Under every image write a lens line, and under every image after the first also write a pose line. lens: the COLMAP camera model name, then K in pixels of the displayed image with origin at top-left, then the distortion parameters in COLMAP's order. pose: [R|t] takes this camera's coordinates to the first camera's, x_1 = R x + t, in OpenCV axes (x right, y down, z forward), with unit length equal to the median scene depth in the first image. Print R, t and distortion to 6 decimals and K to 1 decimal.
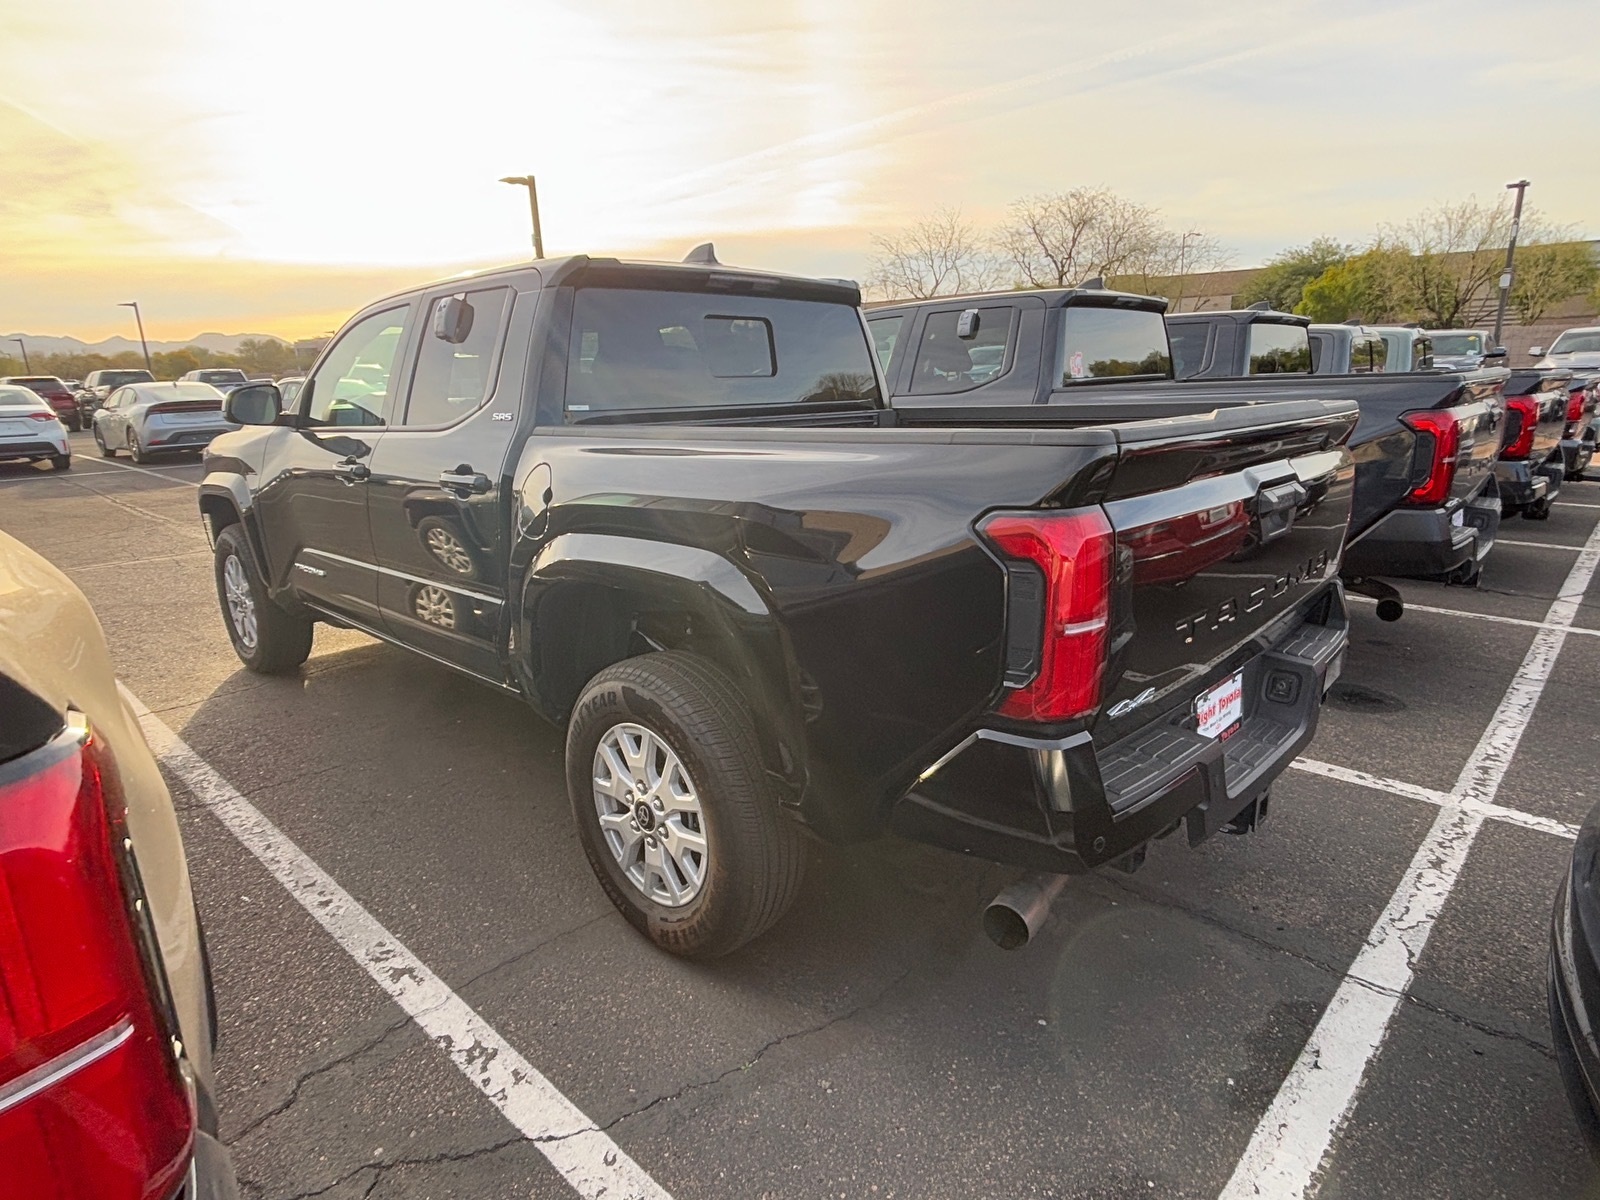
lens RADIAL K [[893.9, 0, 800.0], [0, 893.9, 600.0], [0, 0, 1]] dist [0.001571, 0.000848]
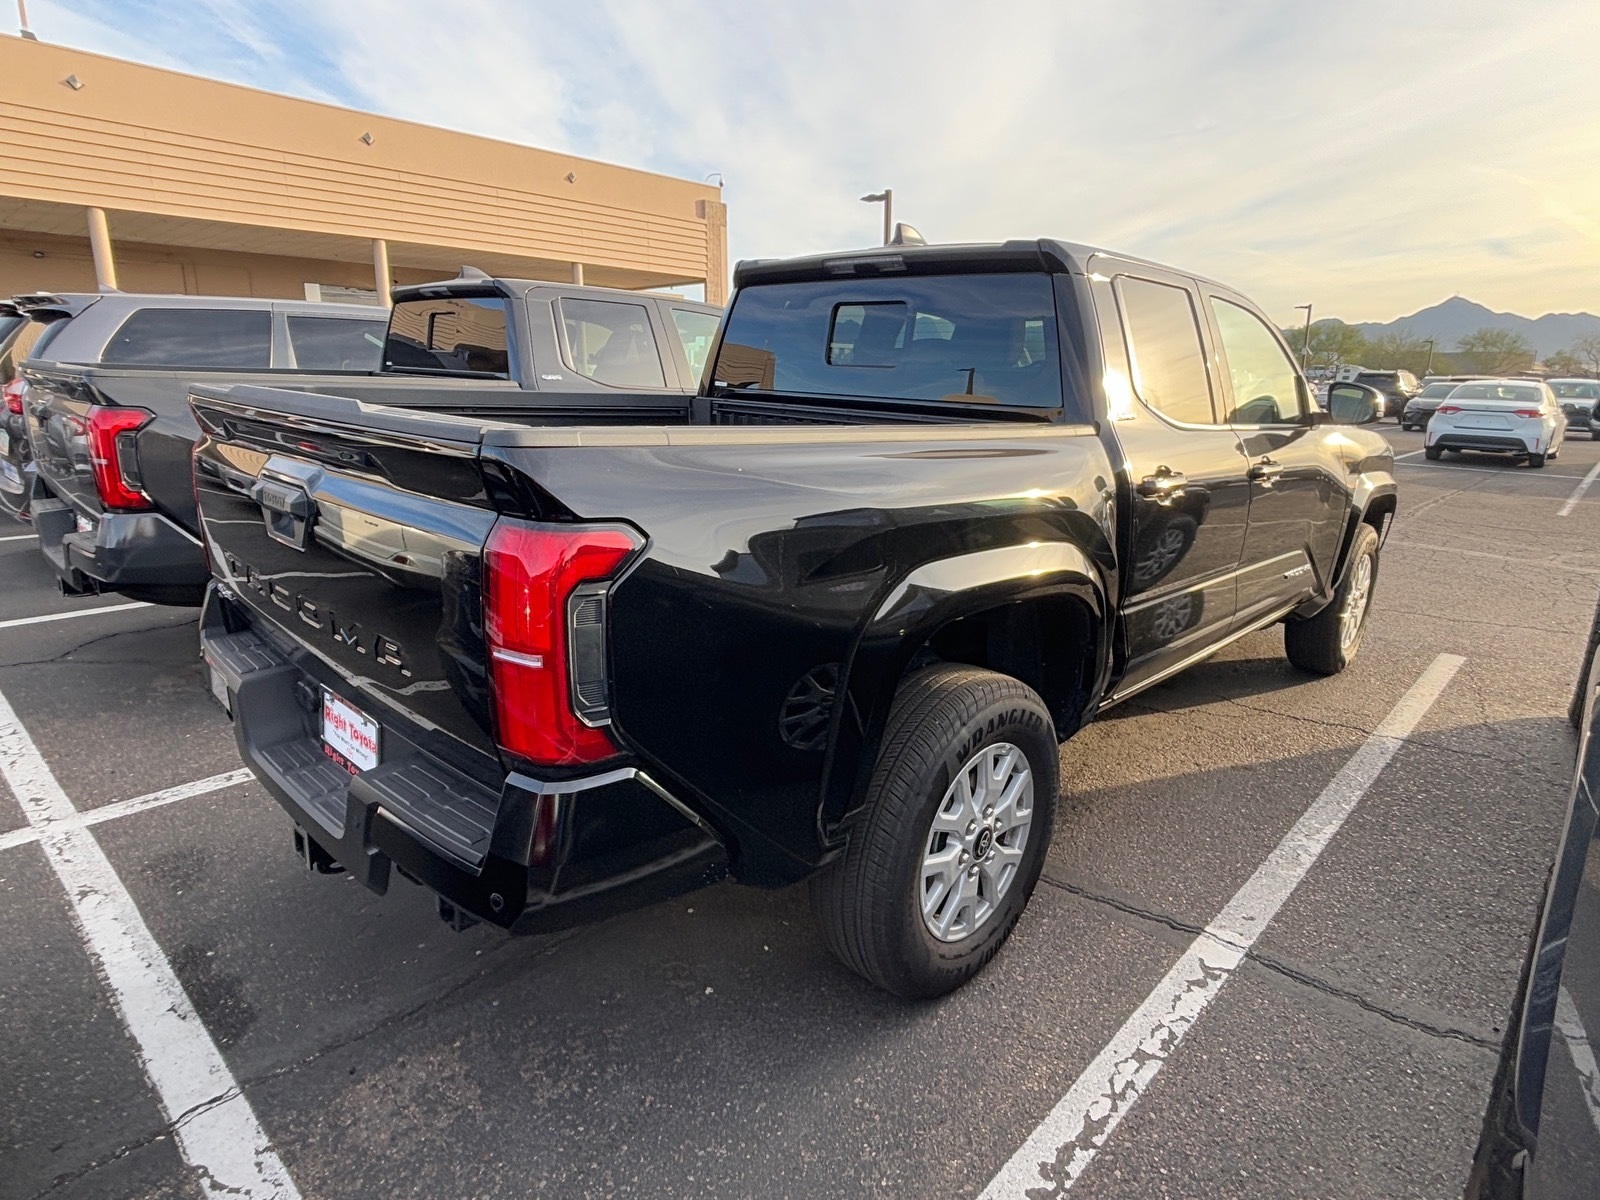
lens RADIAL K [[893.9, 0, 800.0], [0, 893.9, 600.0], [0, 0, 1]] dist [0.001571, 0.000848]
pose [[0.012763, 0.251356, -0.967811, 1.371190], [-0.268300, 0.933257, 0.238843, -0.343989], [0.963251, 0.256615, 0.079350, 1.392893]]
